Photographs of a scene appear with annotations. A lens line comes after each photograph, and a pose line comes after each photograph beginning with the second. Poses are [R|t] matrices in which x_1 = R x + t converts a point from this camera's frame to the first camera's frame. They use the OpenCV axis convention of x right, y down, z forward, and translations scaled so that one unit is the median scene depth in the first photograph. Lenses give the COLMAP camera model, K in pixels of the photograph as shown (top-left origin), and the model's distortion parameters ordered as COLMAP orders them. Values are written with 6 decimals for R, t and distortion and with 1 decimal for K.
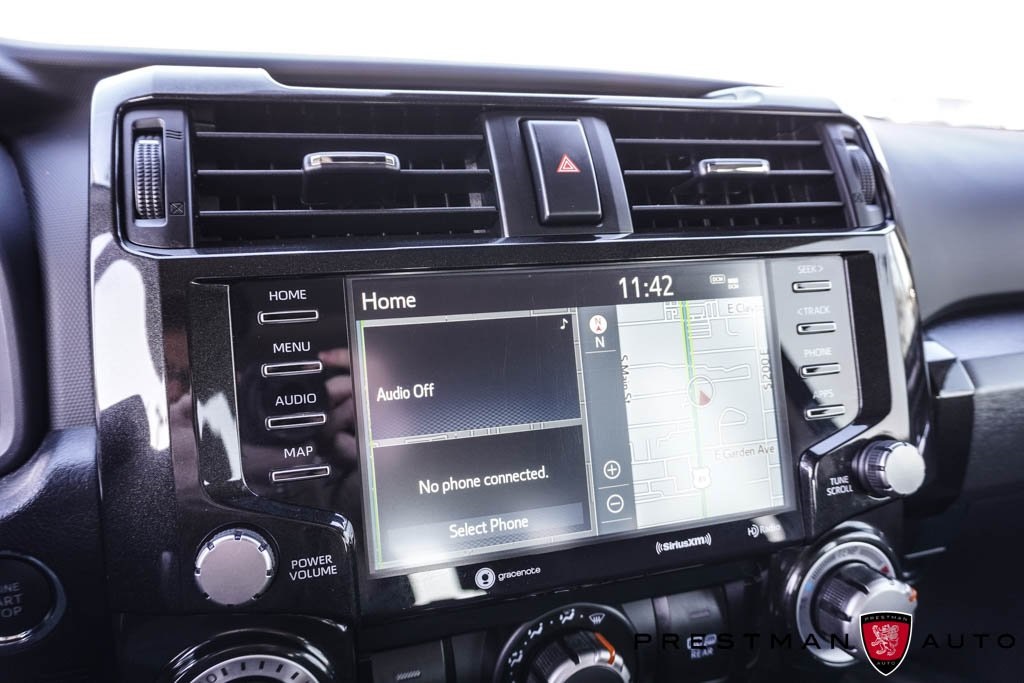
lens RADIAL K [[773.3, 0, 512.0], [0, 773.3, 341.5], [0, 0, 1]] dist [-0.049511, 0.057324]
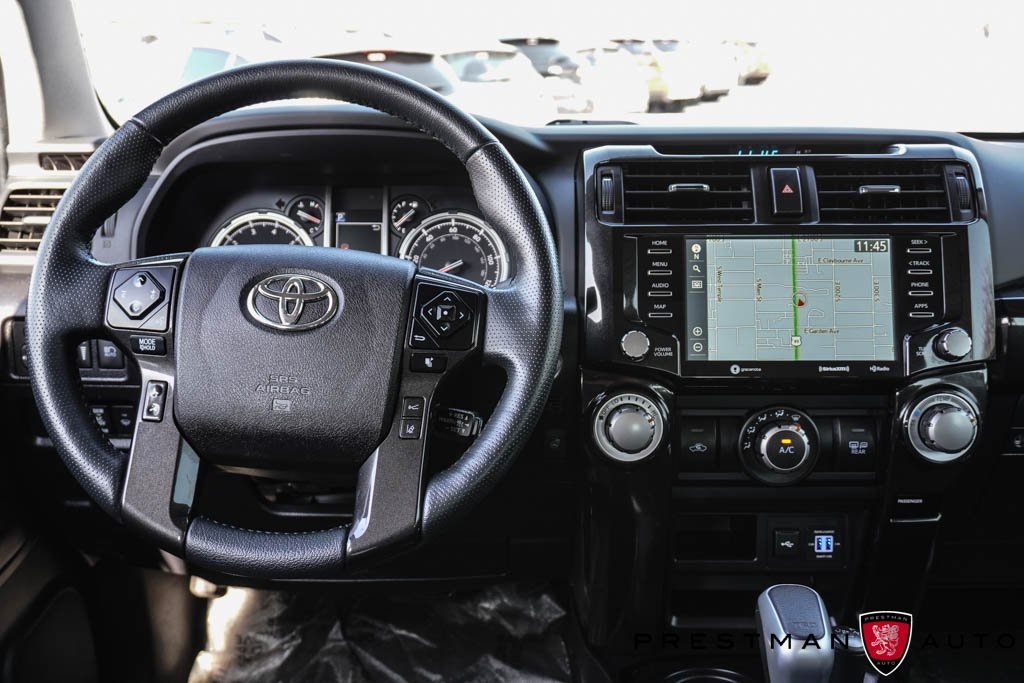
lens RADIAL K [[1093.8, 0, 511.2], [0, 1093.8, 356.5], [0, 0, 1]] dist [0.024085, 0.000760]
pose [[0.949842, 0.058213, -0.307264, 0.293673], [-0.068426, 0.997401, -0.022561, 0.344811], [0.305152, 0.042454, 0.951357, -2.043461]]
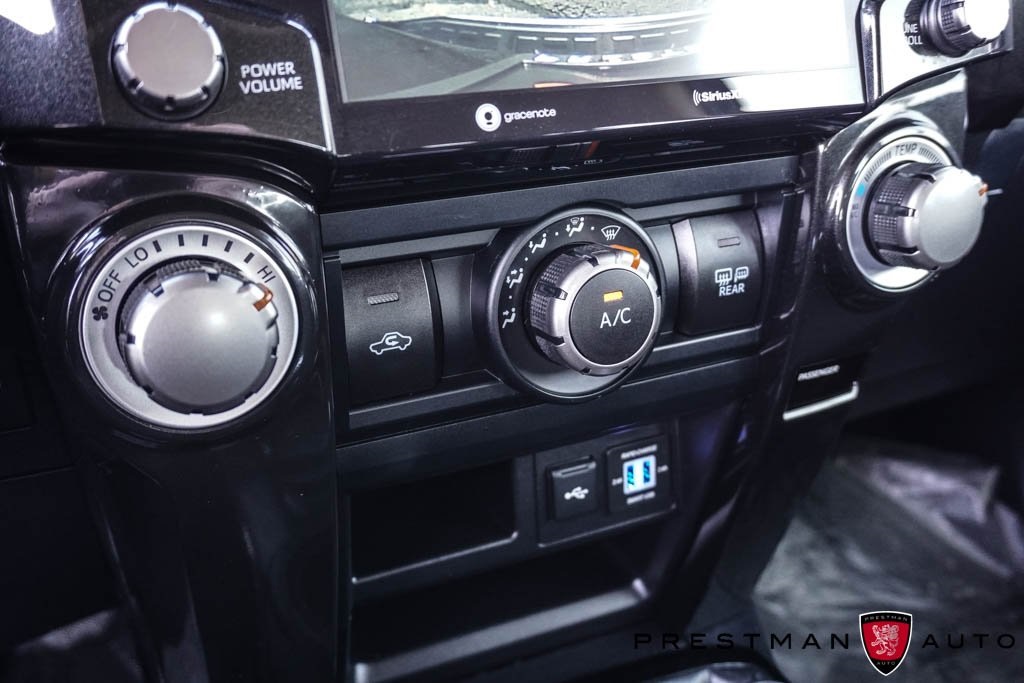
lens RADIAL K [[965.1, 0, 512.0], [0, 965.1, 341.5], [0, 0, 1]] dist [-0.008386, -0.002351]
pose [[0.993065, -0.060110, 0.101040, -0.109739], [0.043682, 0.986540, 0.157578, 0.336221], [-0.109152, -0.152072, 0.982324, 0.002273]]
